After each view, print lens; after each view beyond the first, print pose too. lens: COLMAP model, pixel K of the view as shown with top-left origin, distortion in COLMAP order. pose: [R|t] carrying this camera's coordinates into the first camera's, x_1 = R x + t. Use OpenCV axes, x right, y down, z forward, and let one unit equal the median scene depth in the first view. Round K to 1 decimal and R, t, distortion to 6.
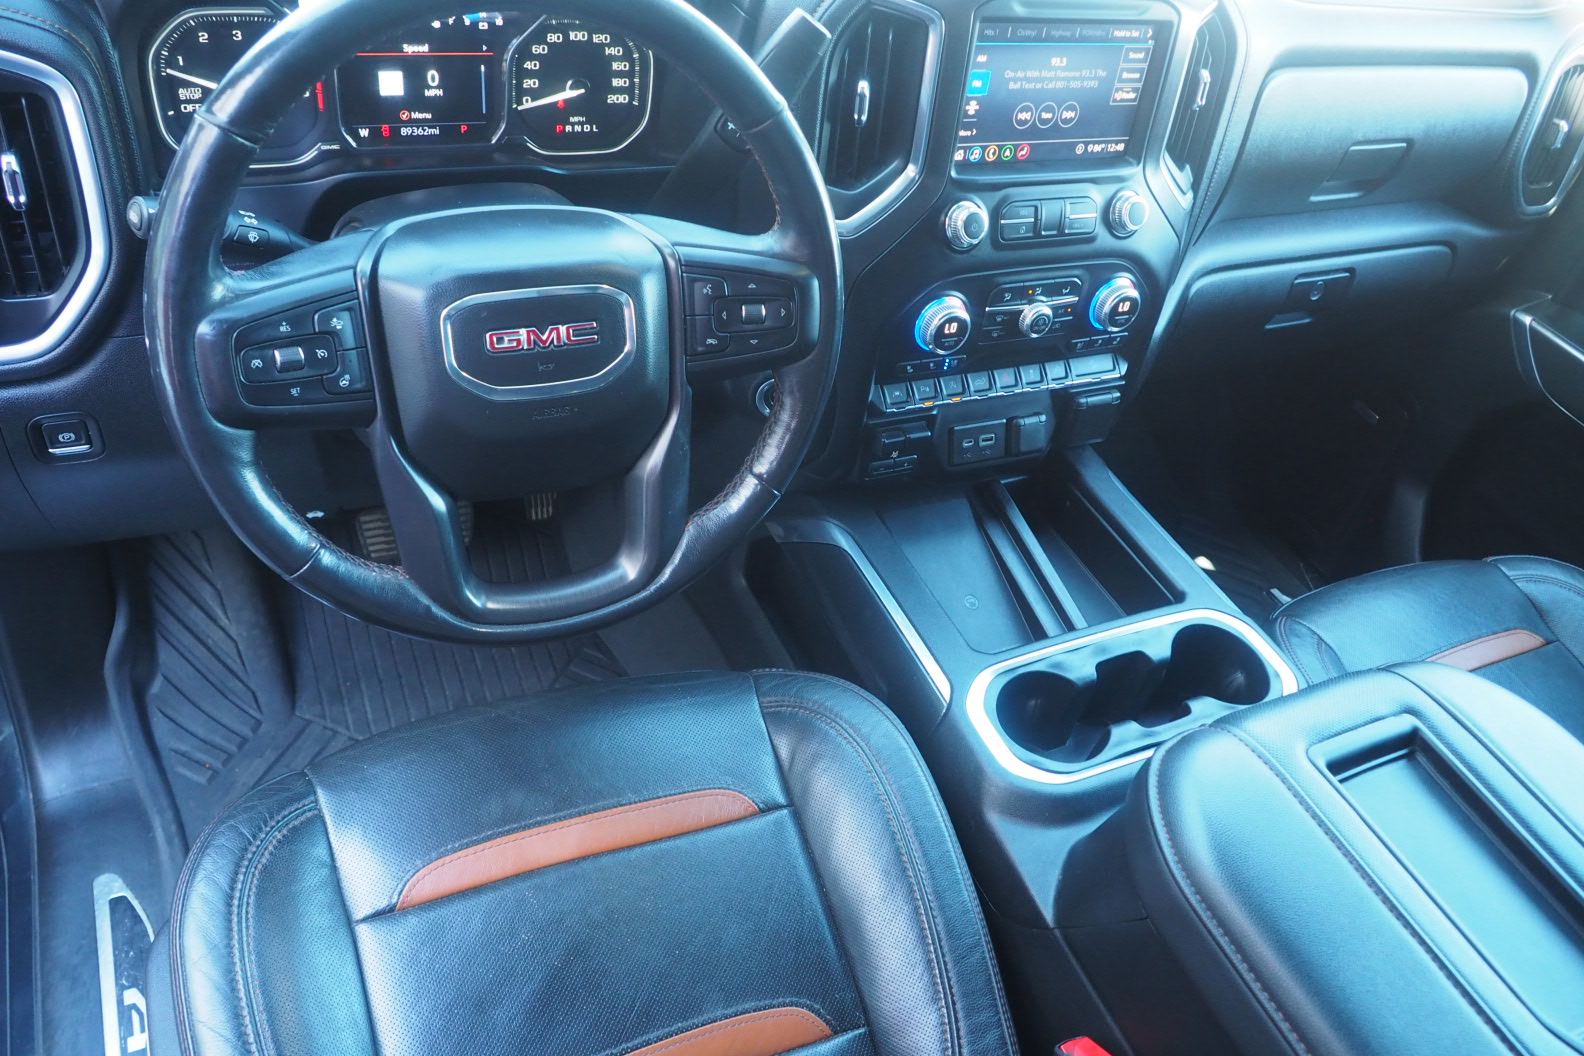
lens RADIAL K [[1170.5, 0, 796.7], [0, 1170.5, 519.1], [0, 0, 1]] dist [-0.029014, -0.000544]
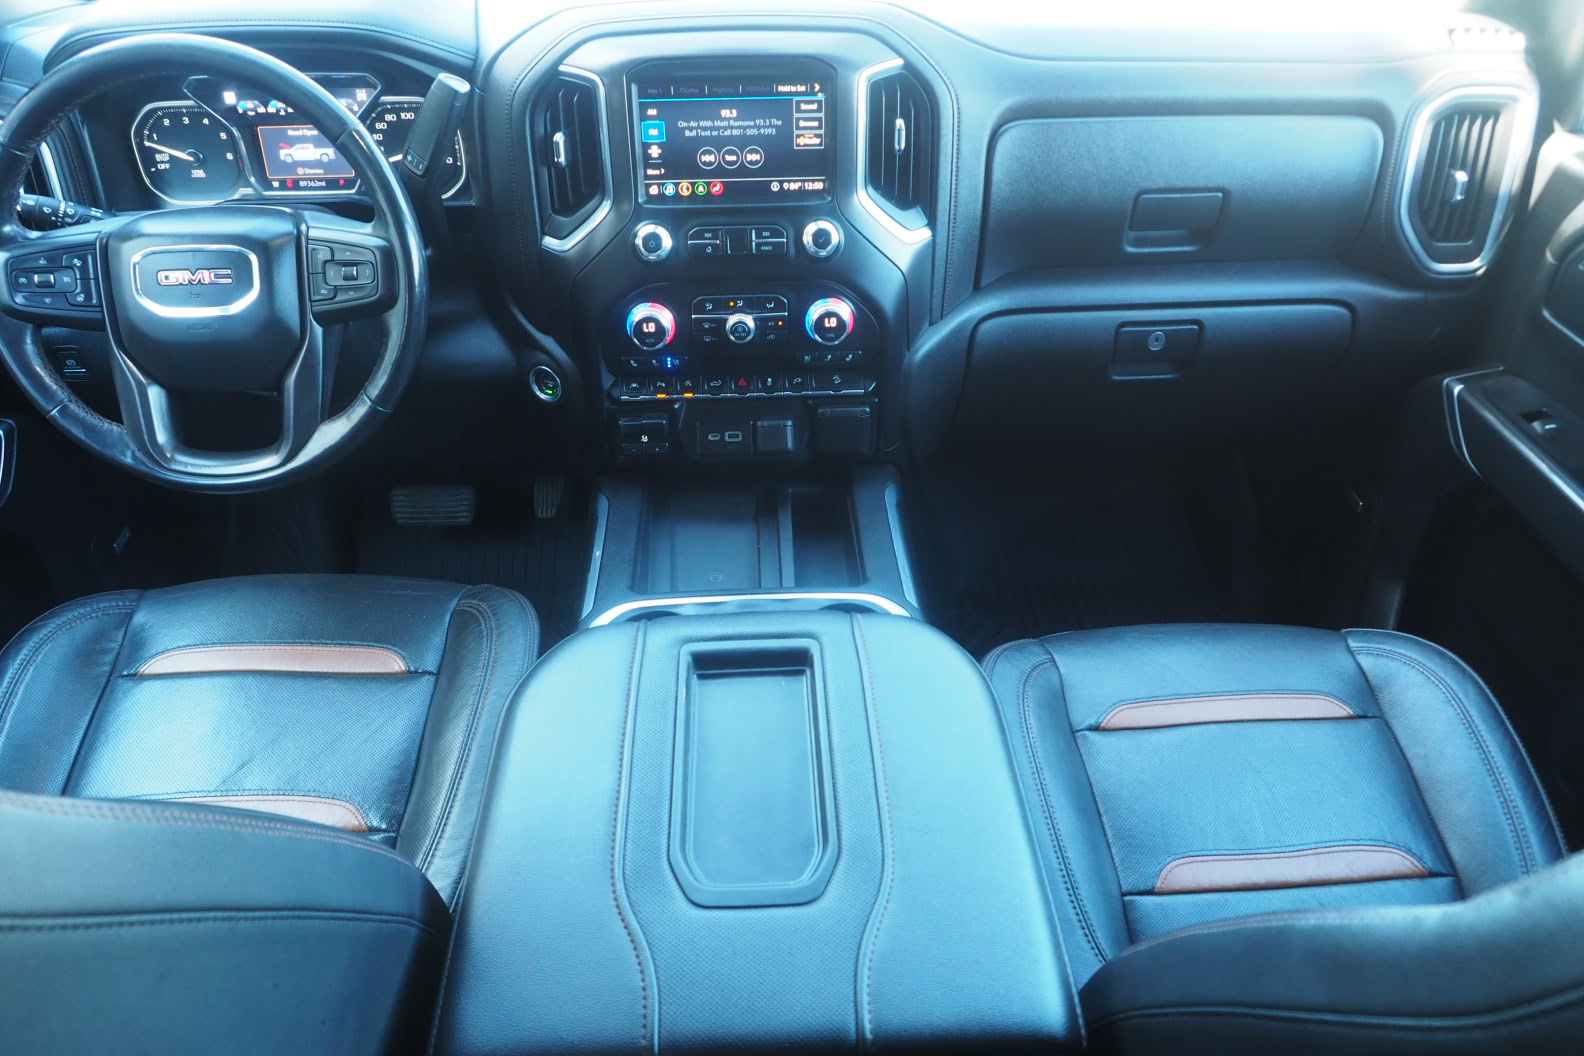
lens RADIAL K [[1120.7, 0, 800.4], [0, 1120.7, 527.9], [0, 0, 1]] dist [-0.026838, -0.001221]
pose [[0.910941, 0.083885, -0.403918, 0.806527], [-0.135291, 0.985705, -0.100406, 0.149118], [0.389722, 0.146110, 0.909268, 0.015732]]
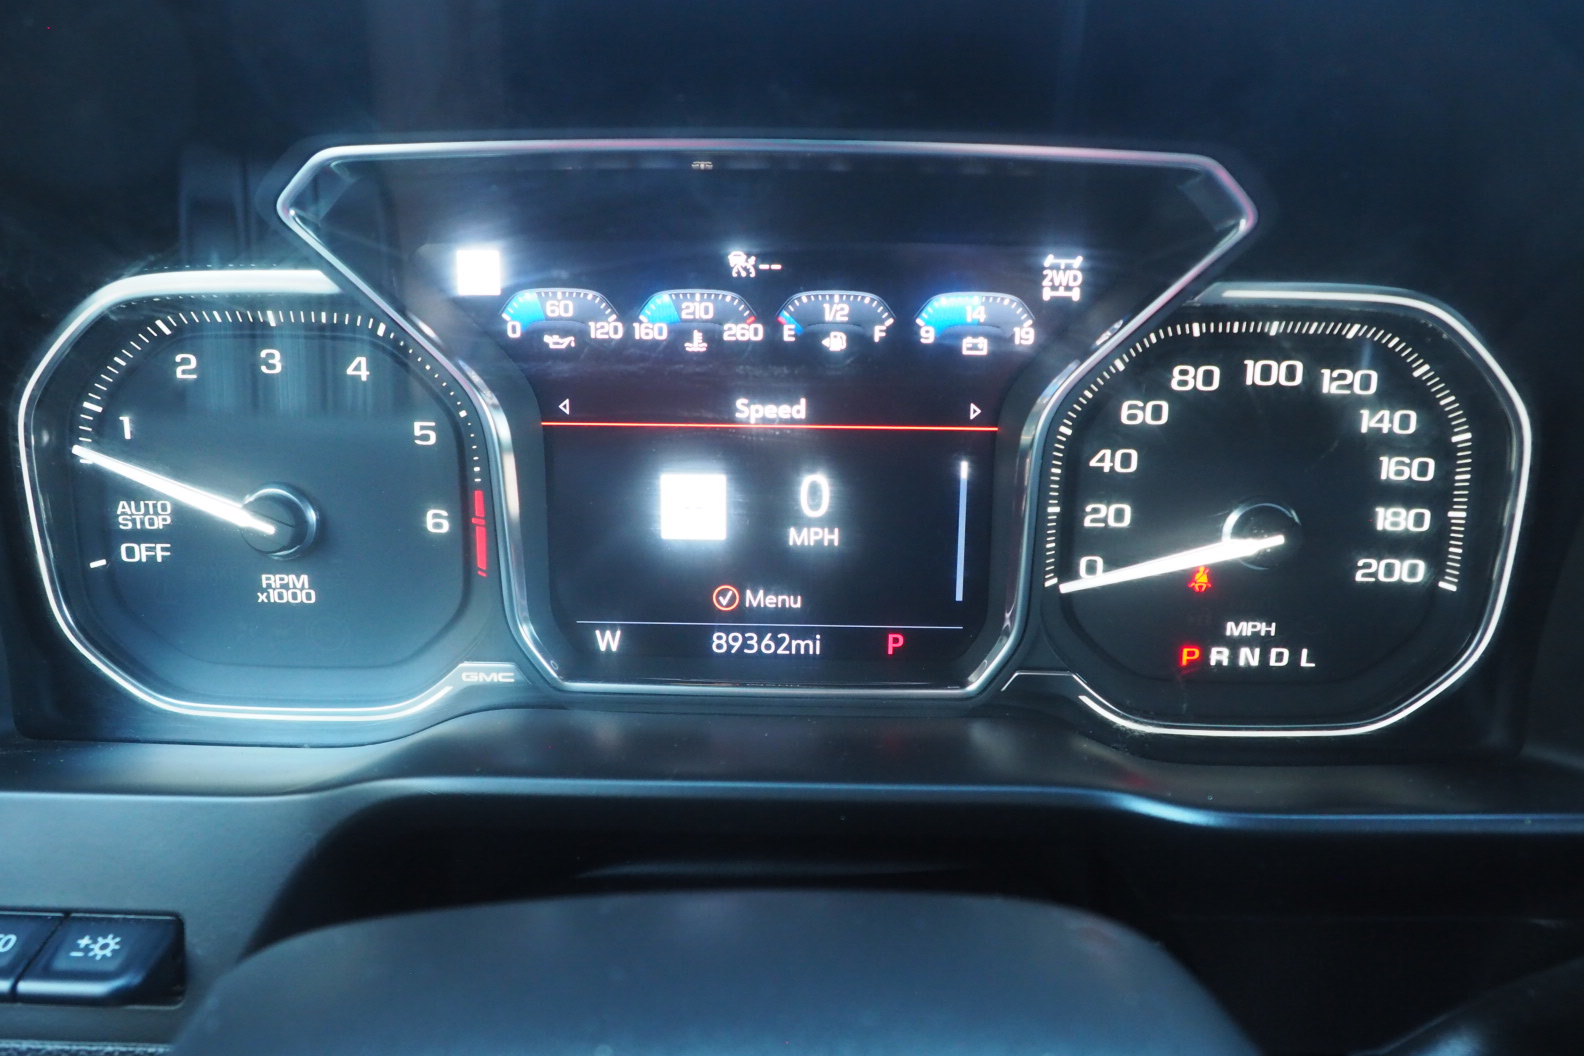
lens RADIAL K [[1170.5, 0, 807.5], [0, 1170.5, 525.9], [0, 0, 1]] dist [-0.029014, -0.000544]
pose [[0.881252, -0.004668, -0.472624, -0.143070], [-0.185835, 0.915995, -0.355555, -0.231933], [0.434581, 0.401163, 0.806354, 0.675721]]
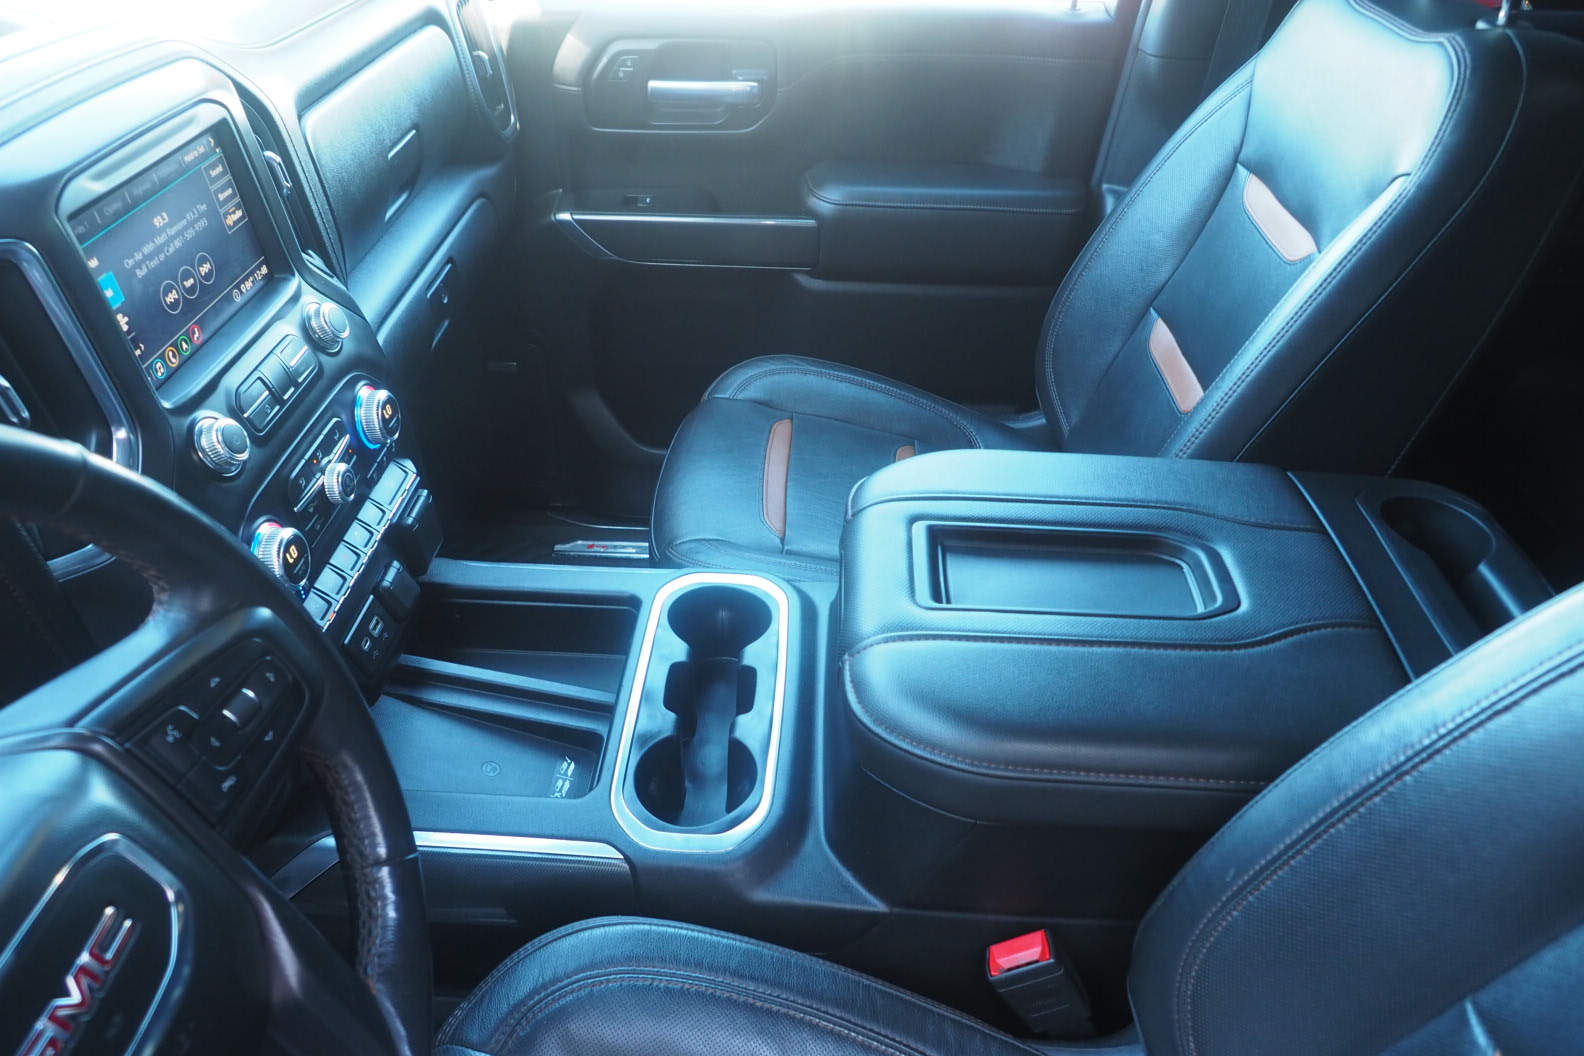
lens RADIAL K [[1120.7, 0, 790.6], [0, 1120.7, 522.2], [0, 0, 1]] dist [-0.026838, -0.001221]
pose [[0.467613, -0.640492, 0.609187, -0.164421], [0.637138, 0.721927, 0.269957, -0.174633], [-0.612693, 0.261900, 0.745664, 0.228458]]
